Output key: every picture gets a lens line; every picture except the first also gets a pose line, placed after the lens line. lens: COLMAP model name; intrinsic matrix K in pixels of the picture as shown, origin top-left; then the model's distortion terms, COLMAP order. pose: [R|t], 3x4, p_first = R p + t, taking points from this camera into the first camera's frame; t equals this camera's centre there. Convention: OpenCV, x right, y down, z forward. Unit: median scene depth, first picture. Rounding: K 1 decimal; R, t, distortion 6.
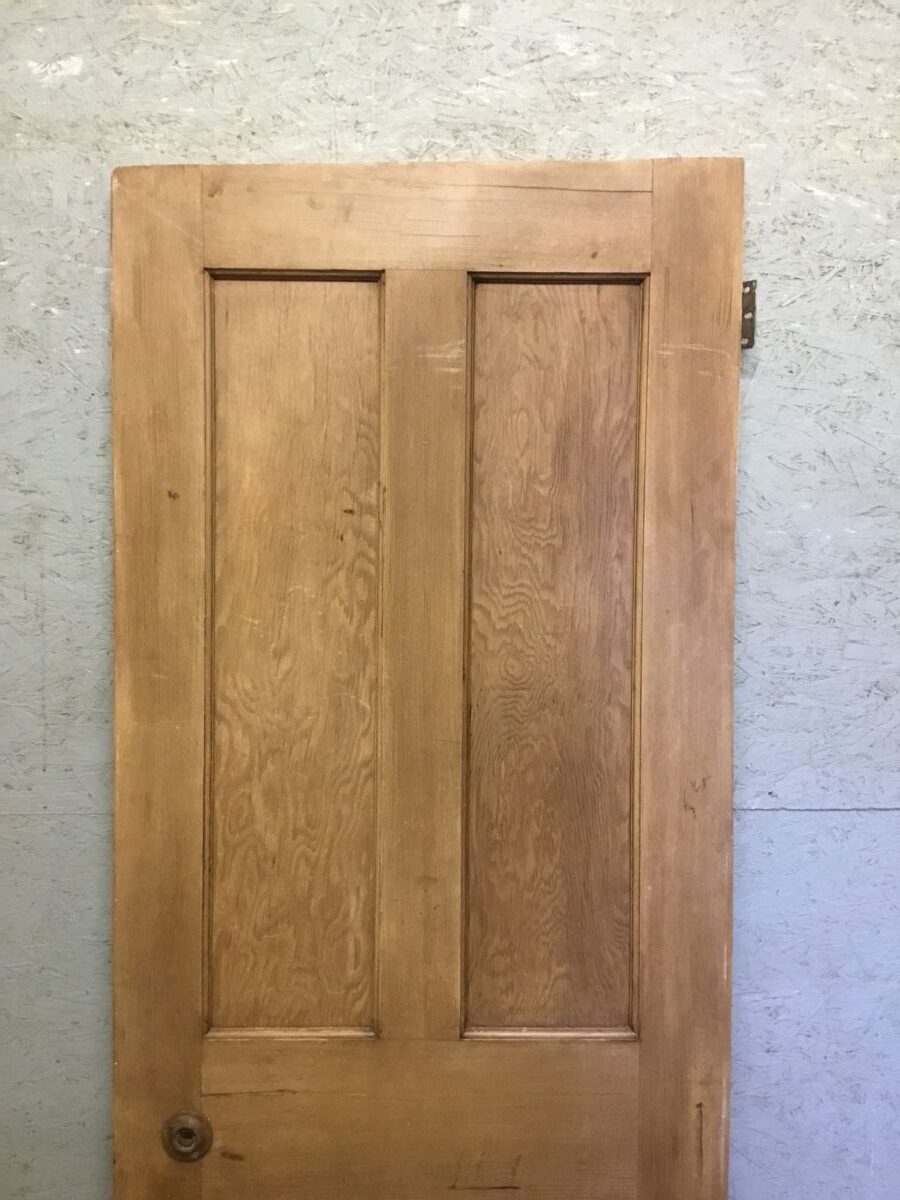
lens RADIAL K [[1057.0, 0, 453.6], [0, 1057.0, 585.0], [0, 0, 1]] dist [0.020291, -0.002393]
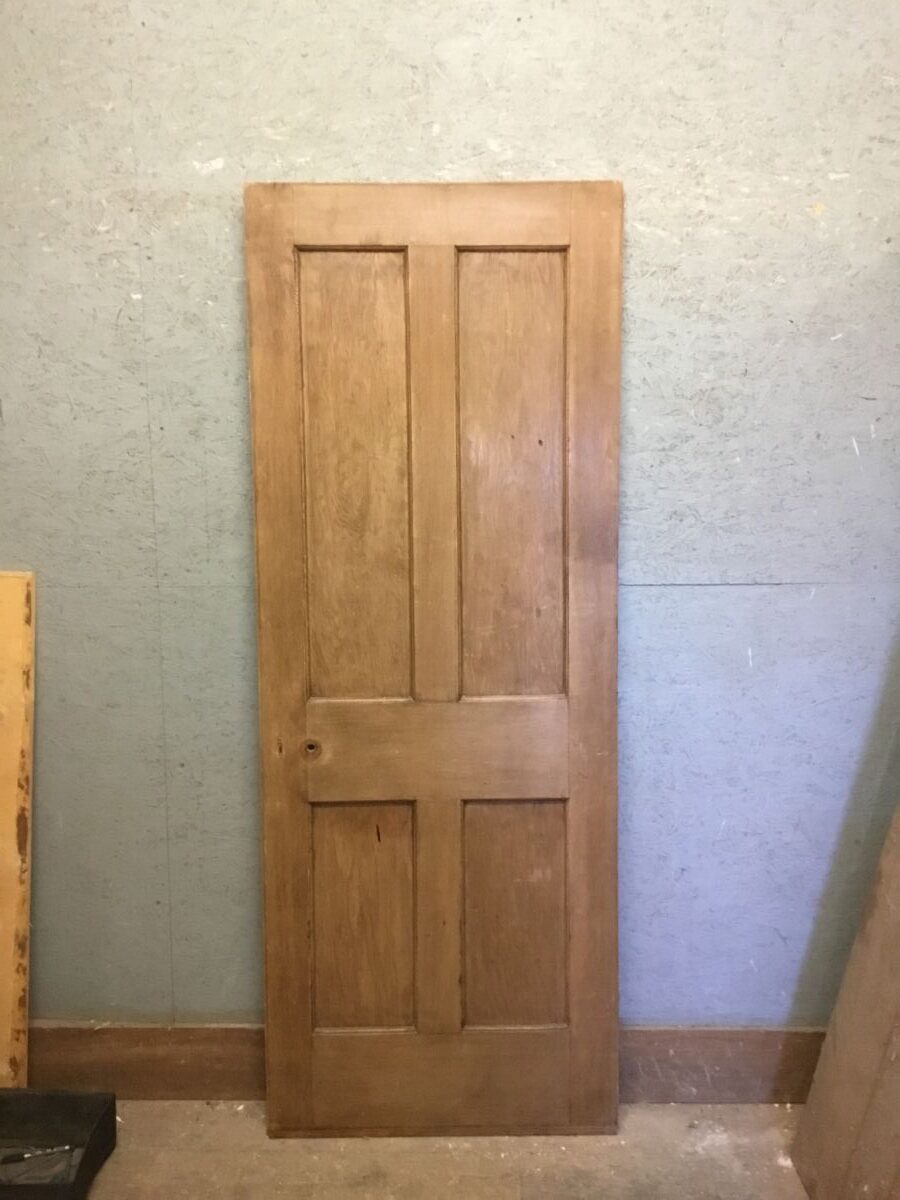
lens RADIAL K [[1111.1, 0, 450.0], [0, 1111.1, 600.0], [0, 0, 1]] dist [0.100444, -0.111385]
pose [[0.999031, -0.002018, -0.043960, 0.111595], [0.004695, 0.998134, 0.060875, 0.128472], [0.043755, -0.061022, 0.997177, -0.898002]]
